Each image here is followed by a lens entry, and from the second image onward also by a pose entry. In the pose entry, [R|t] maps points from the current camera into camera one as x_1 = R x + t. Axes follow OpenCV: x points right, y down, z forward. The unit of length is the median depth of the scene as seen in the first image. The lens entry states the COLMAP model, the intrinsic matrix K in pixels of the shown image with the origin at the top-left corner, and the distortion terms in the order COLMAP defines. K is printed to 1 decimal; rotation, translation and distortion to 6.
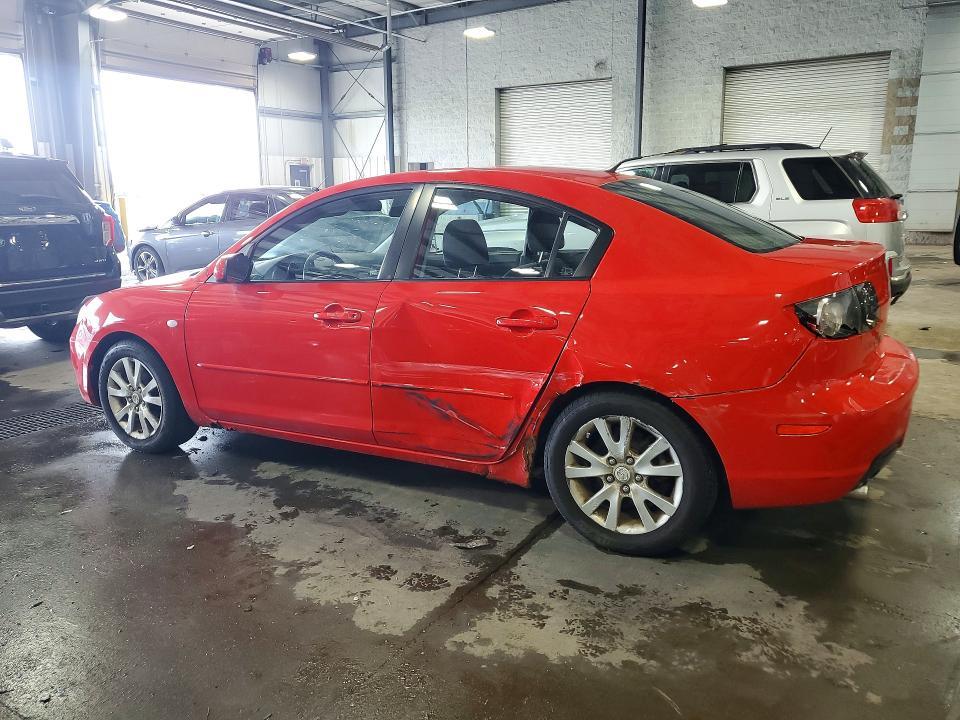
lens RADIAL K [[762.5, 0, 474.6], [0, 762.5, 360.5], [0, 0, 1]] dist [0.006338, 0.018194]
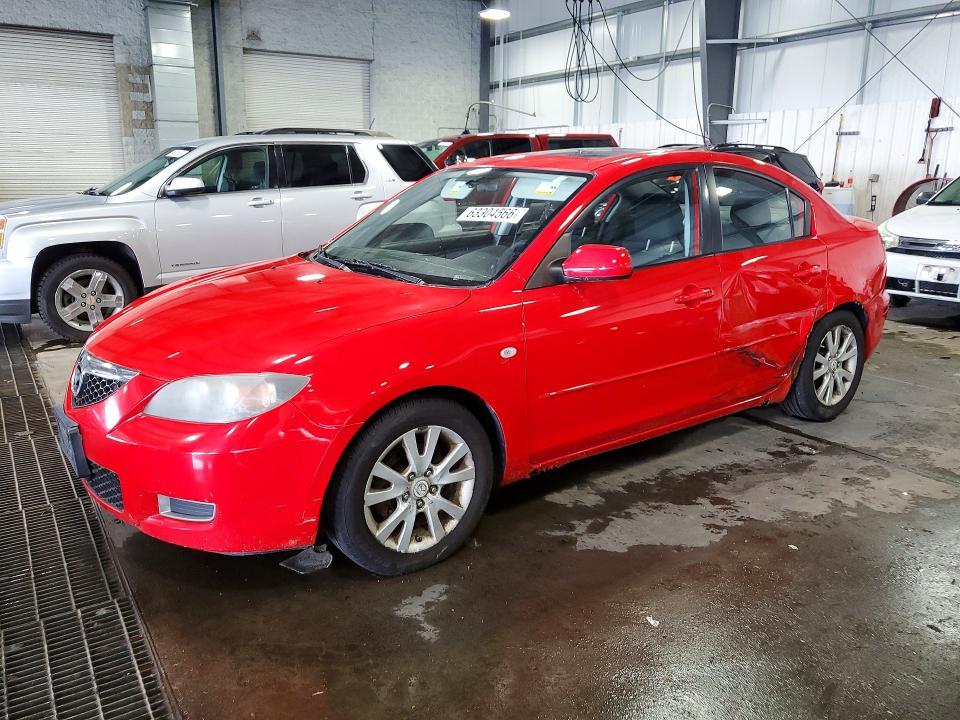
lens RADIAL K [[762.5, 0, 475.5], [0, 762.5, 359.4], [0, 0, 1]] dist [0.006338, 0.018194]
pose [[0.410837, -0.205480, 0.888252, -1.169920], [0.186795, 0.972574, 0.138589, -0.165439], [-0.892368, 0.108983, 0.437952, 0.801058]]
